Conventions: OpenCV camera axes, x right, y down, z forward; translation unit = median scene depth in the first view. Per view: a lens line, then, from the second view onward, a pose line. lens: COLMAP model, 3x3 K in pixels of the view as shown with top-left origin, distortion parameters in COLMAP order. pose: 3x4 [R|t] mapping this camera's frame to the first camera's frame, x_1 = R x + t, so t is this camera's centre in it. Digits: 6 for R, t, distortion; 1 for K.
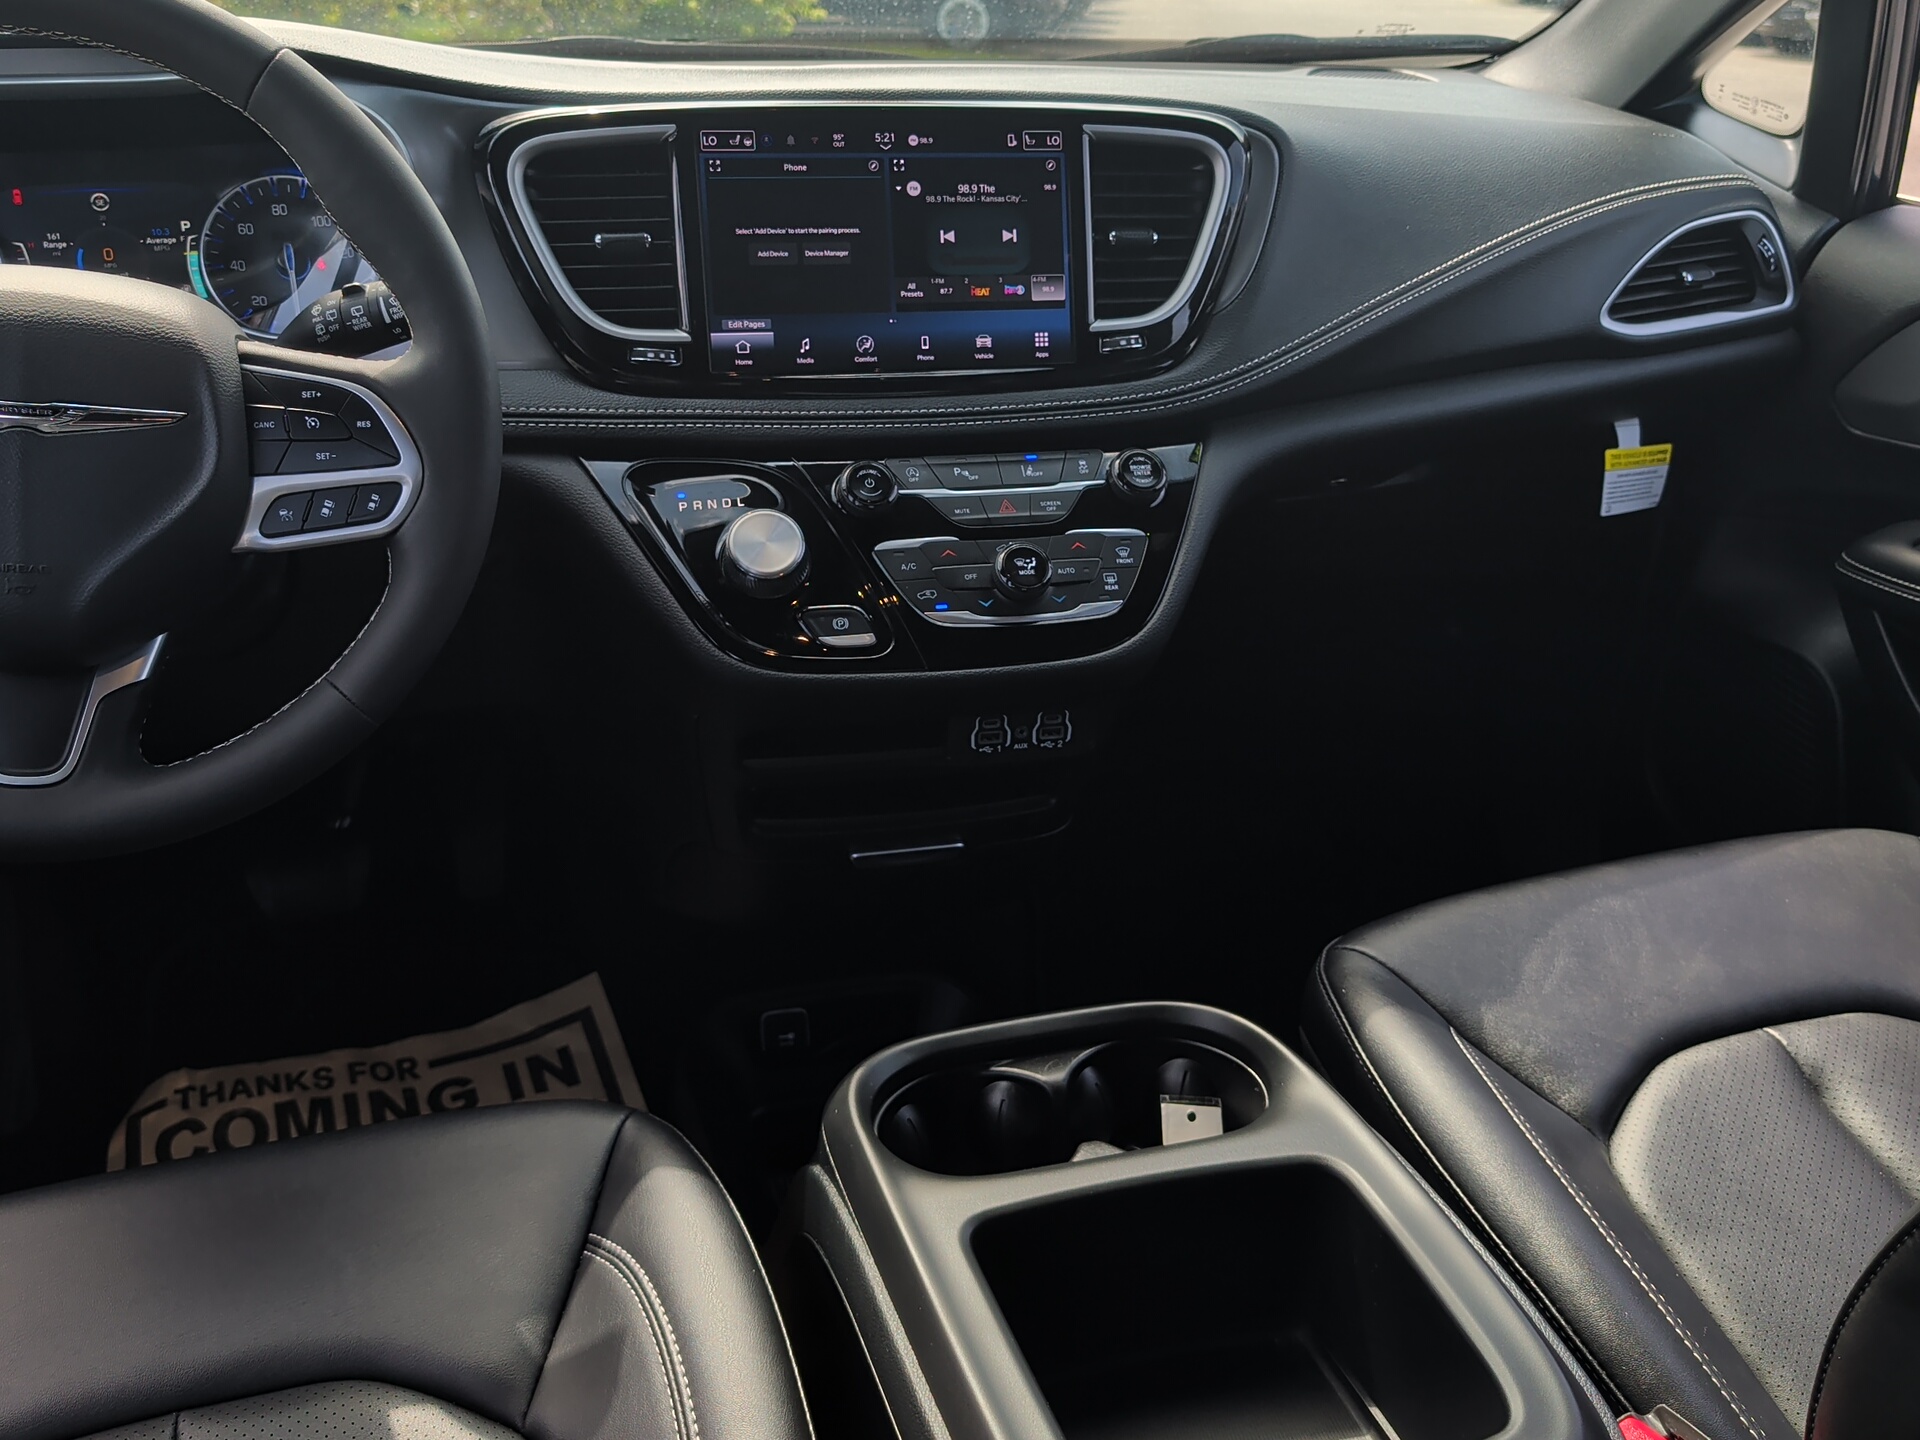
lens RADIAL K [[1619.0, 0, 953.2], [0, 1619.0, 725.7], [0, 0, 1]] dist [0.020099, -0.034983]
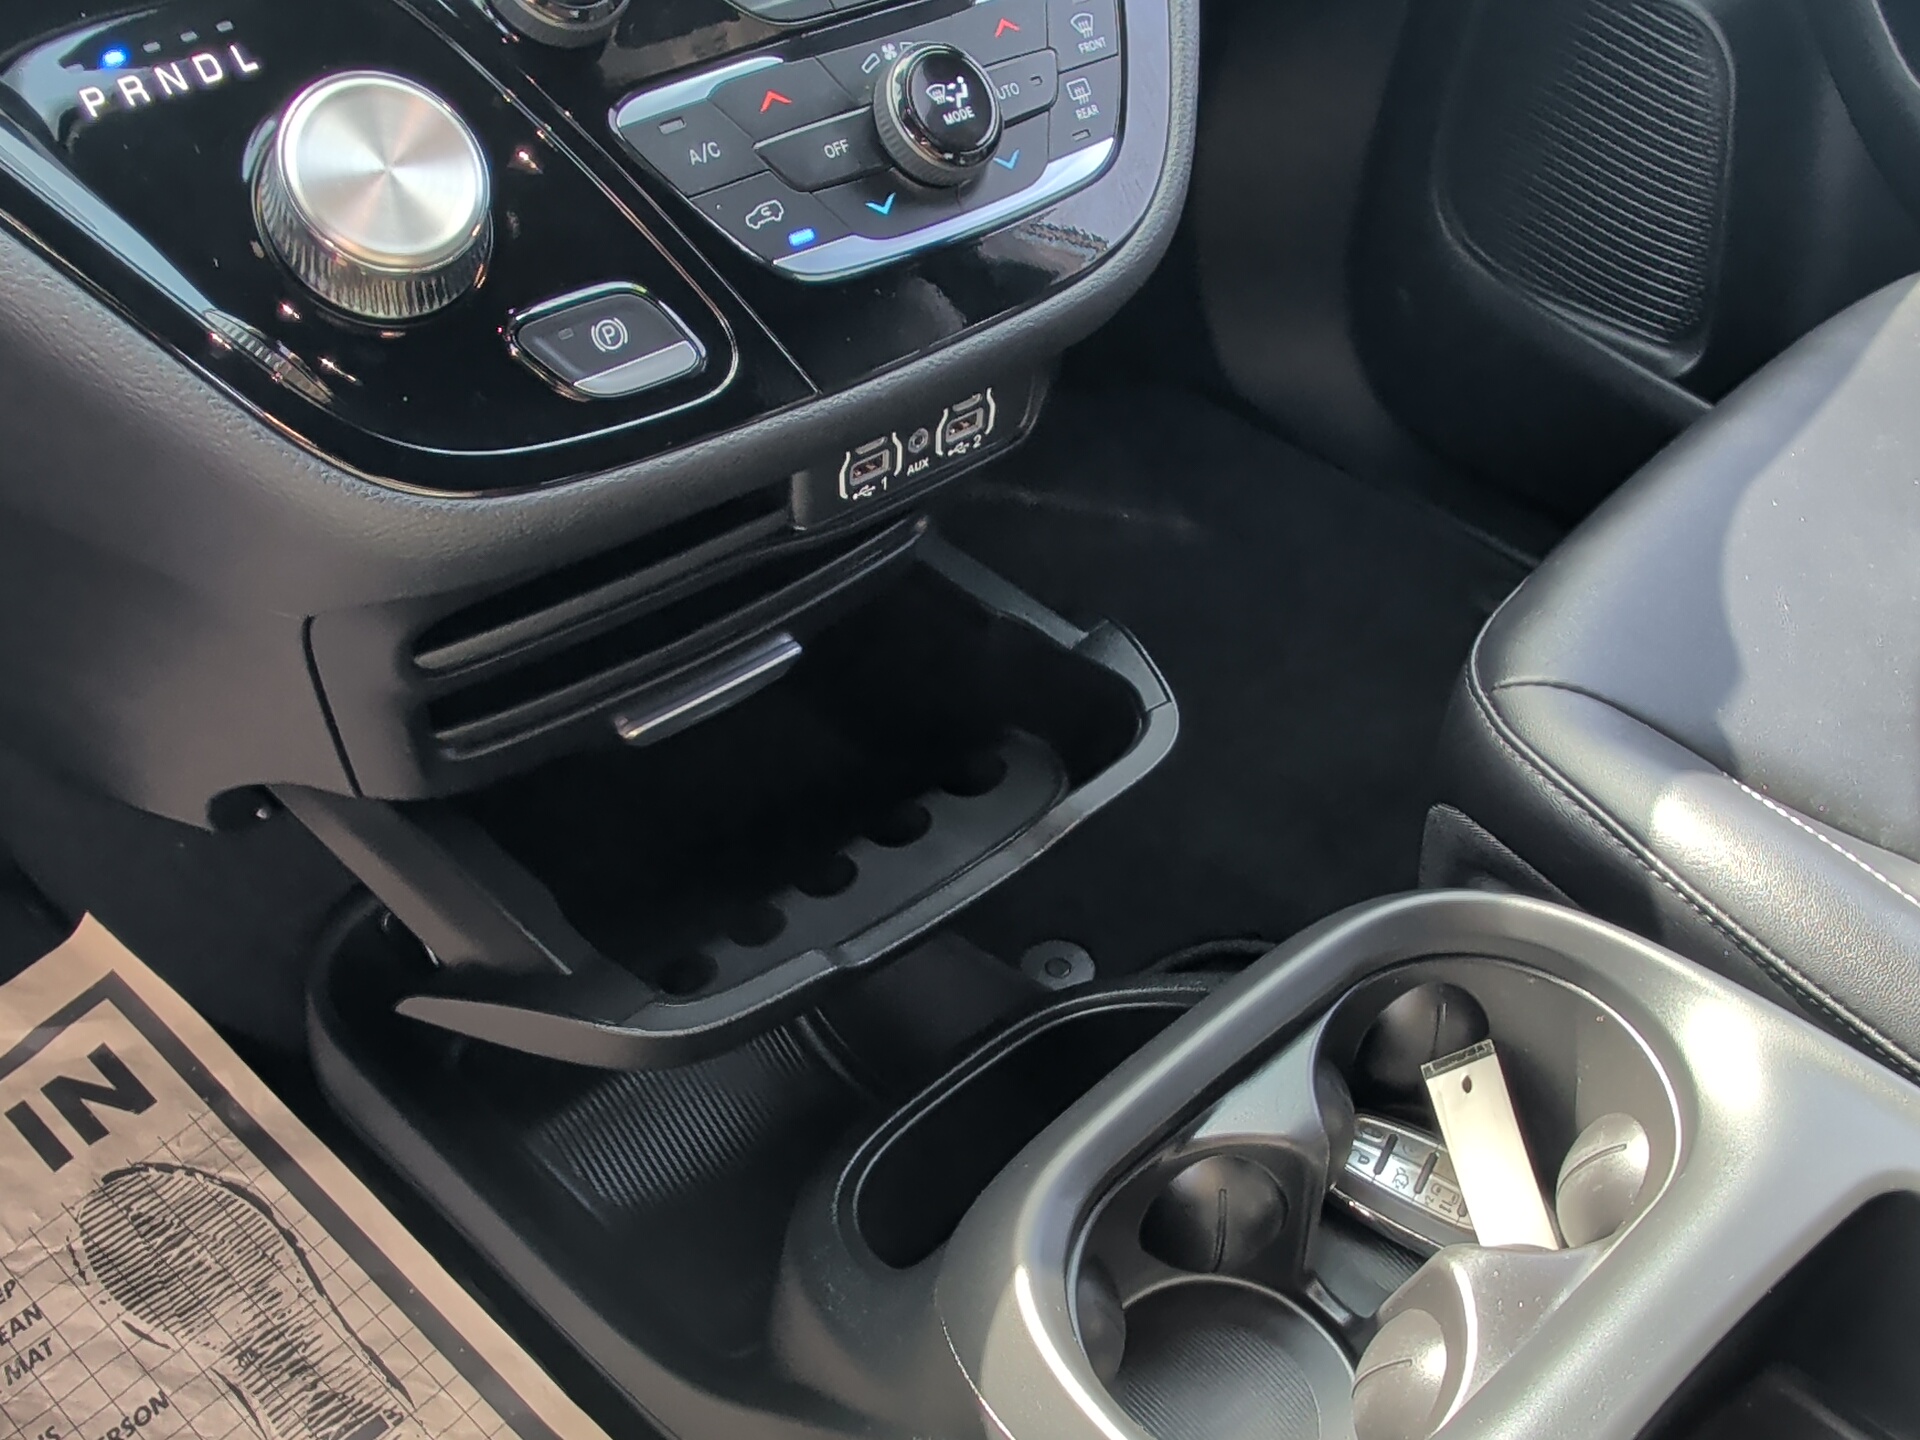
lens RADIAL K [[1573.2, 0, 929.8], [0, 1573.2, 826.9], [0, 0, 1]] dist [-0.012855, 0.010099]
pose [[0.897370, -0.326223, 0.297162, -0.150896], [0.185319, 0.889749, 0.417138, -0.099624], [-0.400479, -0.319257, 0.858890, 0.553961]]
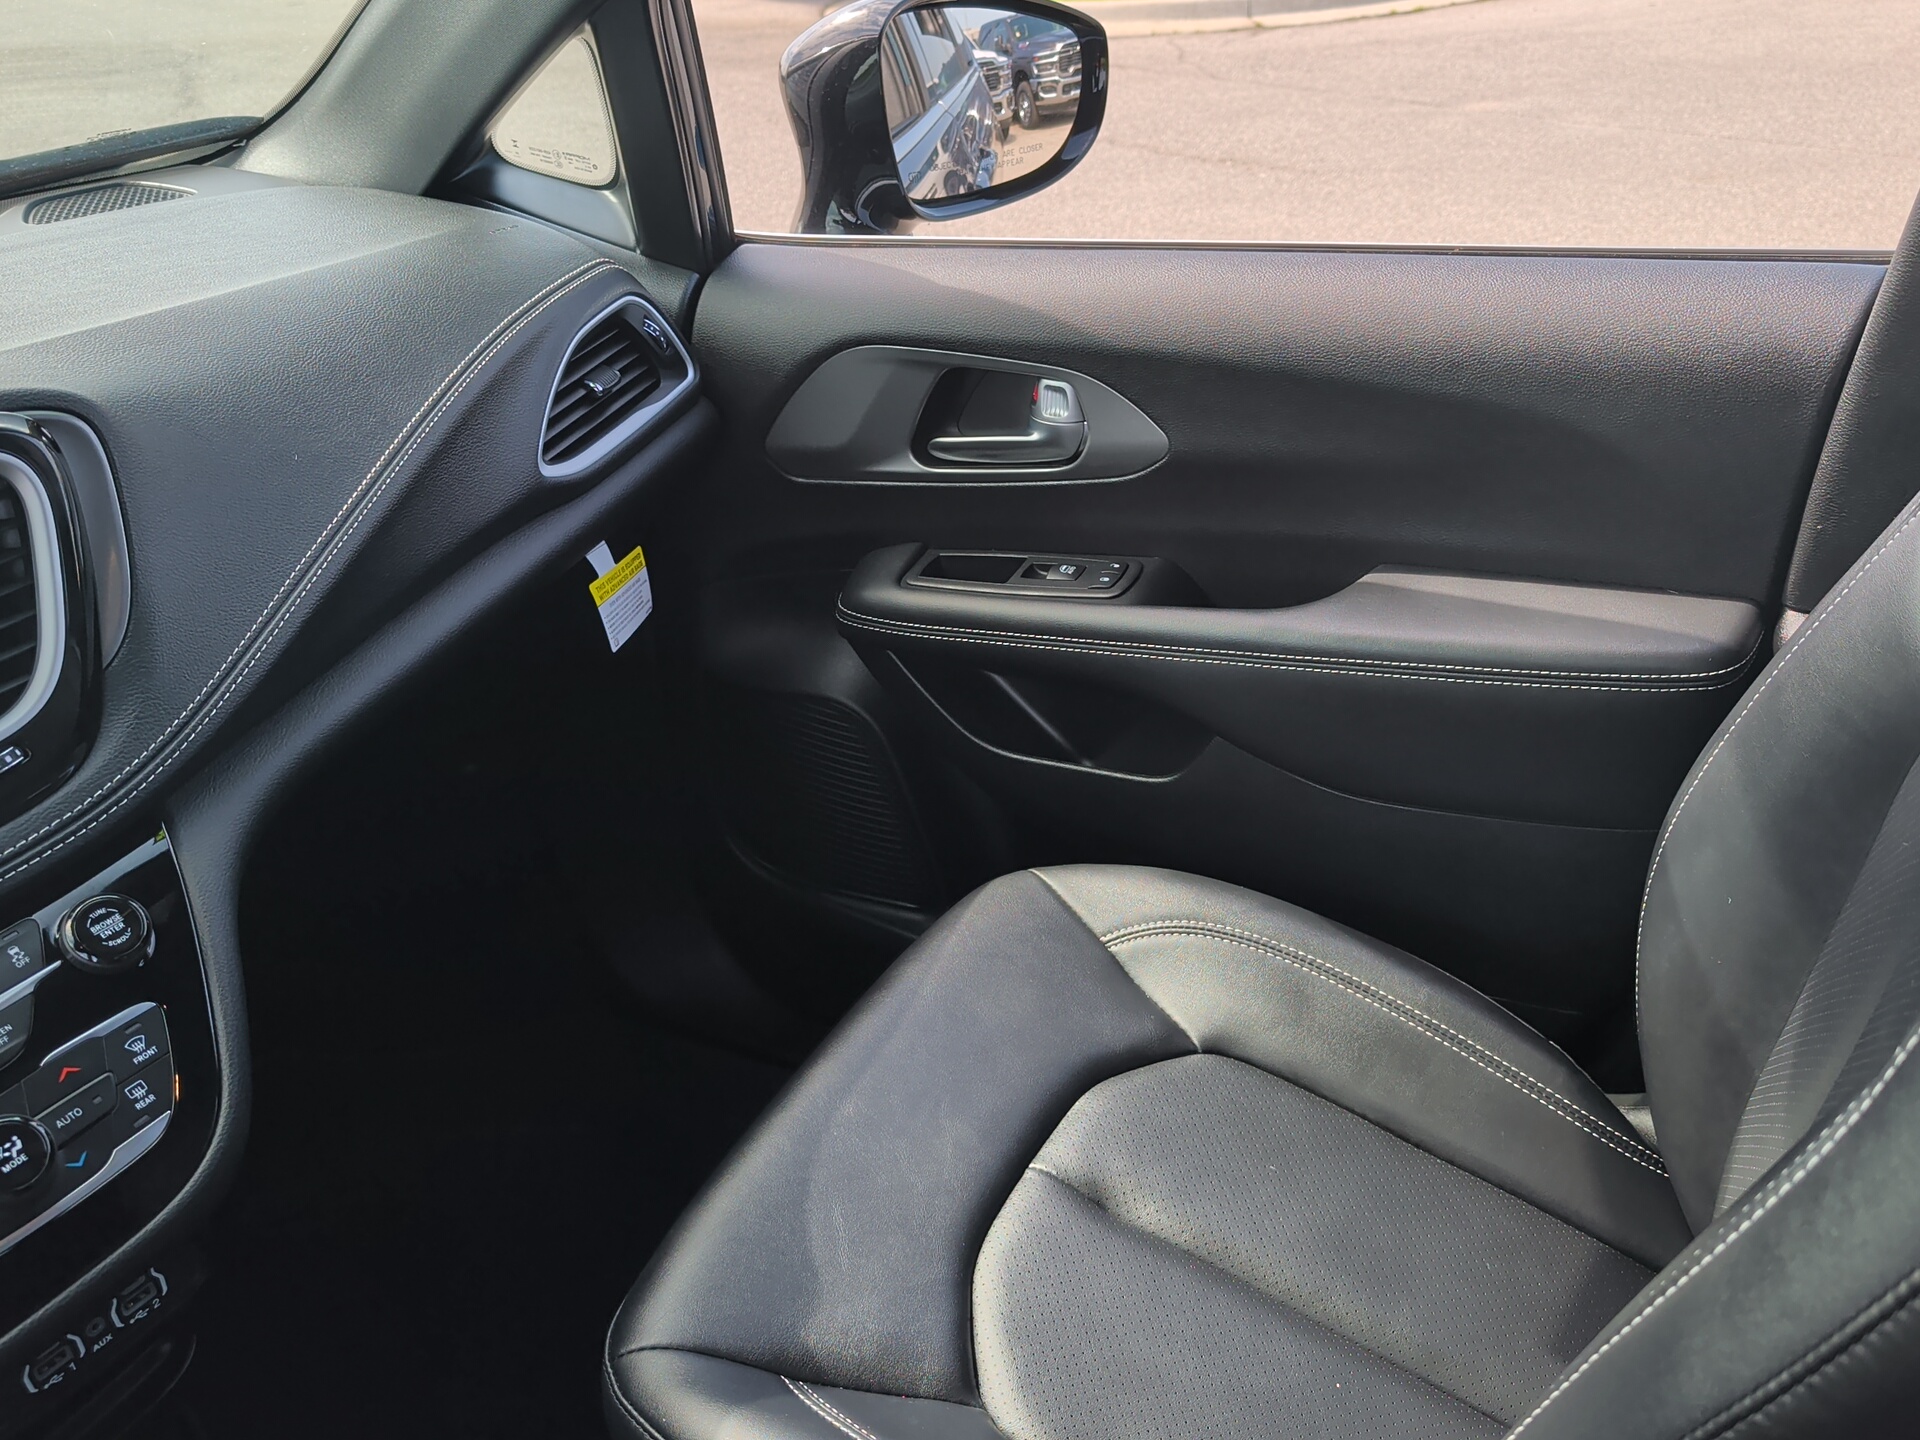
lens RADIAL K [[1619.0, 0, 969.0], [0, 1619.0, 724.1], [0, 0, 1]] dist [0.020099, -0.034983]
pose [[0.730133, -0.389942, 0.561116, 0.027002], [0.361737, 0.917249, 0.166734, -0.225909], [-0.579700, 0.081238, 0.810770, 0.199698]]
